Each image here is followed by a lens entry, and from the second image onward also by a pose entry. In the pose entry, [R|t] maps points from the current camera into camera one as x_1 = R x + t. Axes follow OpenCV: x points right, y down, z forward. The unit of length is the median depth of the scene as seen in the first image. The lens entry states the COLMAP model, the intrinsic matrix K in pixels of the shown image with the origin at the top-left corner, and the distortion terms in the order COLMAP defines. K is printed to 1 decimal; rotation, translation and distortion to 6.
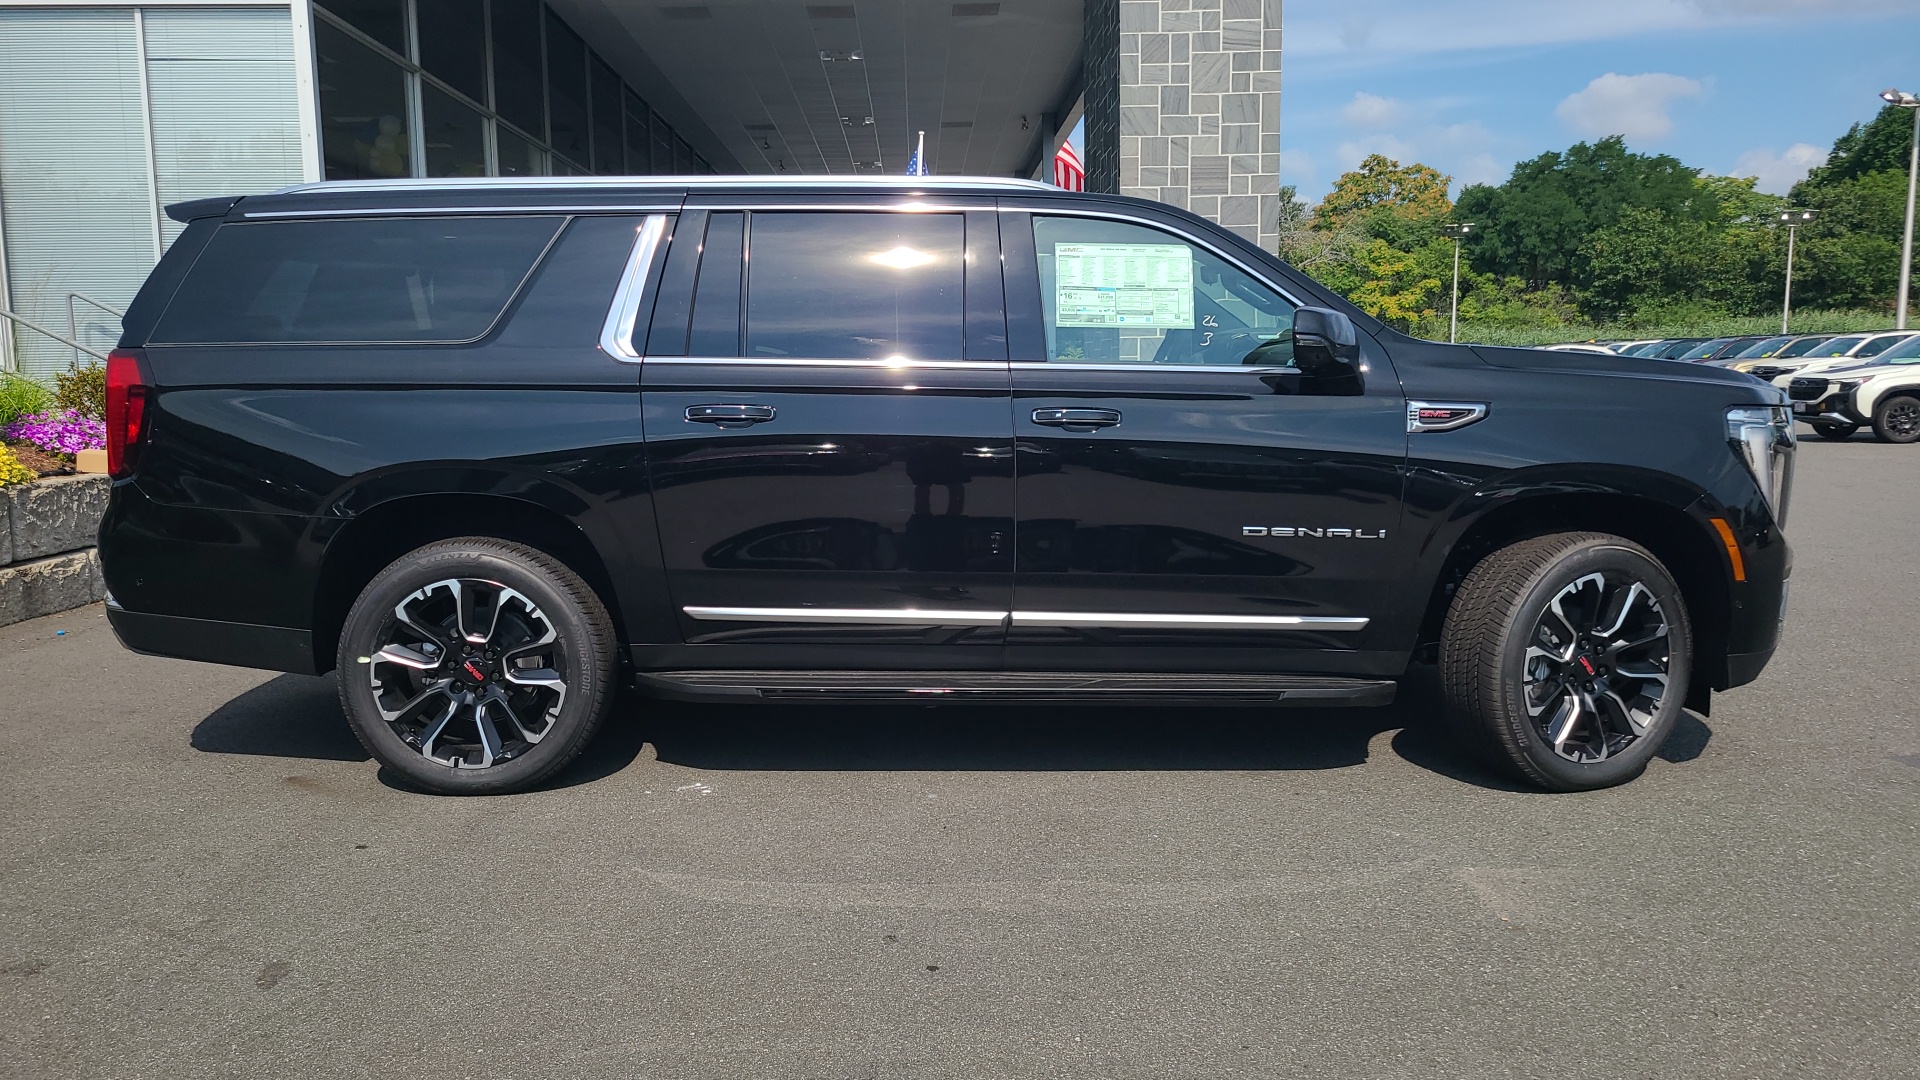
lens RADIAL K [[1475.3, 0, 971.3], [0, 1475.3, 538.0], [0, 0, 1]] dist [0.049895, 0.002835]
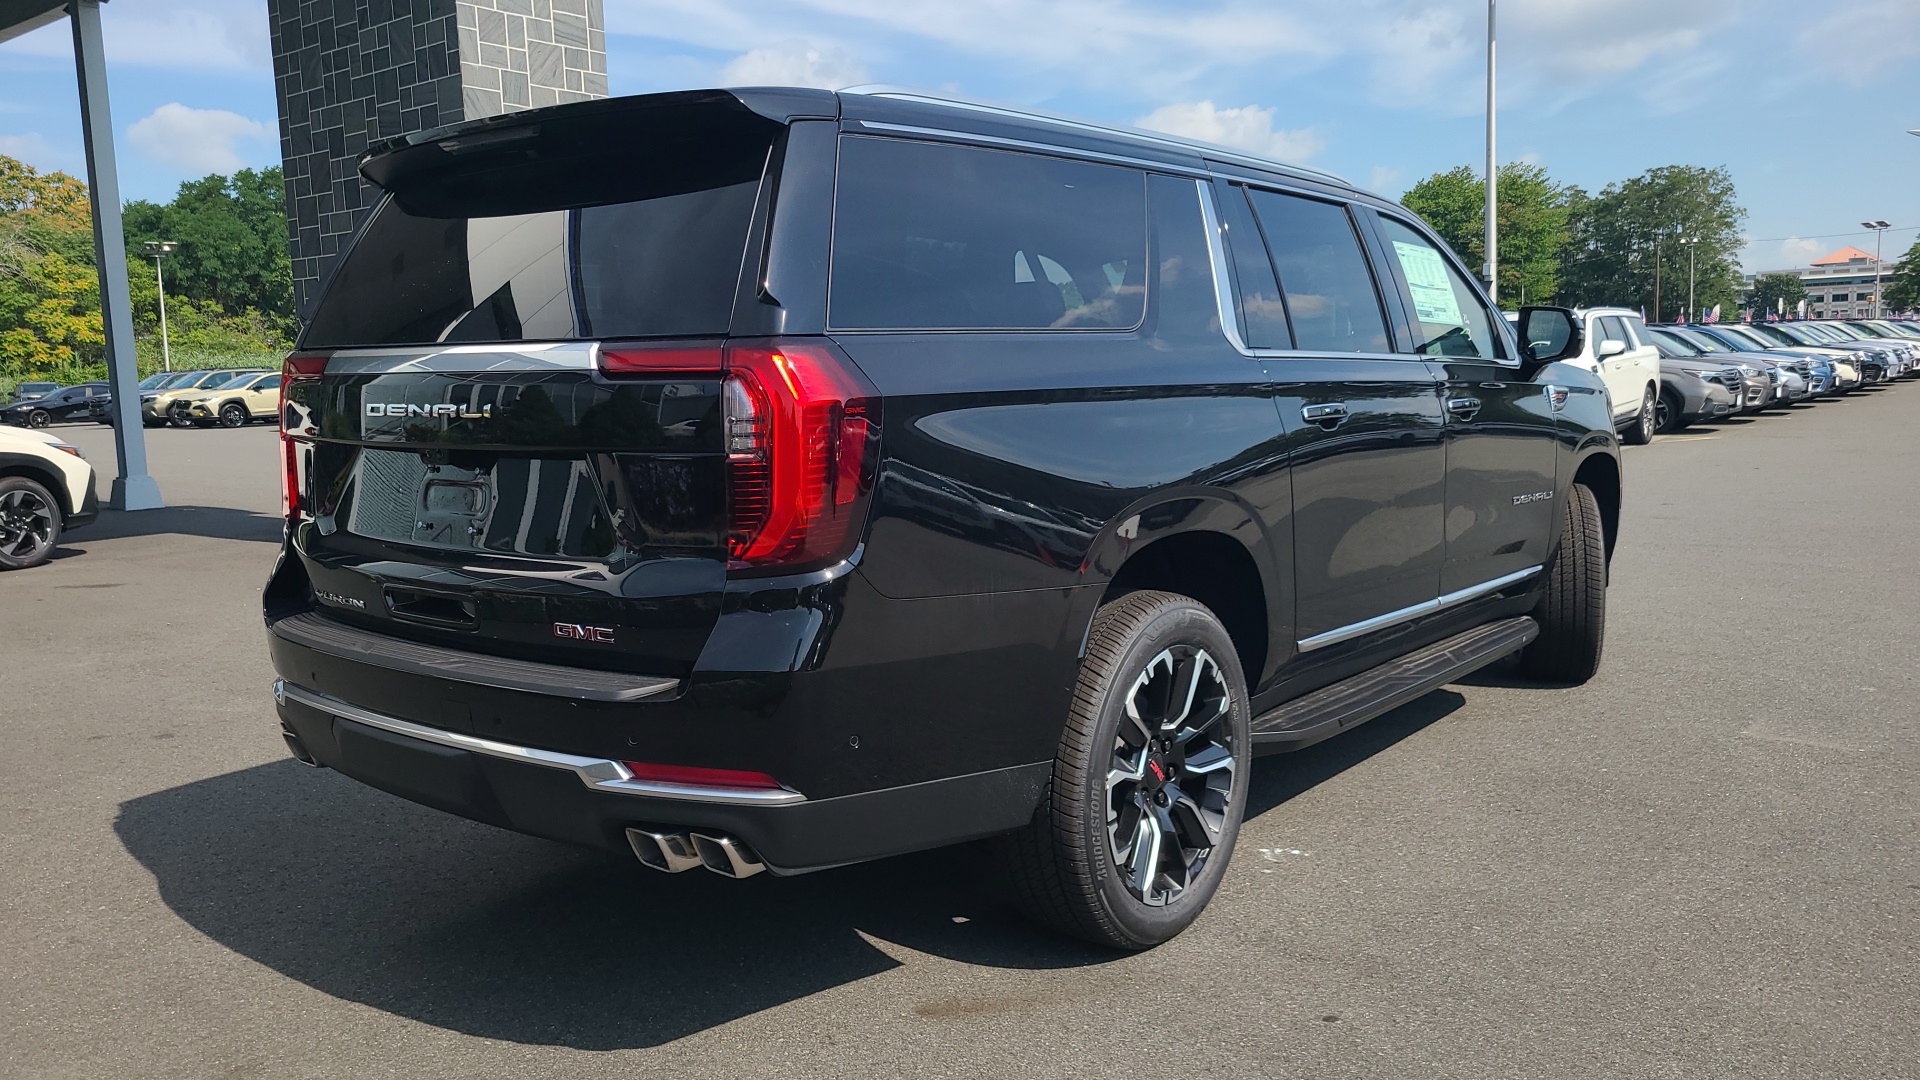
lens RADIAL K [[1445.2, 0, 916.8], [0, 1445.2, 526.9], [0, 0, 1]] dist [0.037322, -0.026265]
pose [[0.628887, -0.091135, 0.772137, -0.089628], [0.109498, 0.993590, 0.028090, -0.006133], [-0.769748, 0.066882, 0.634835, 0.058079]]
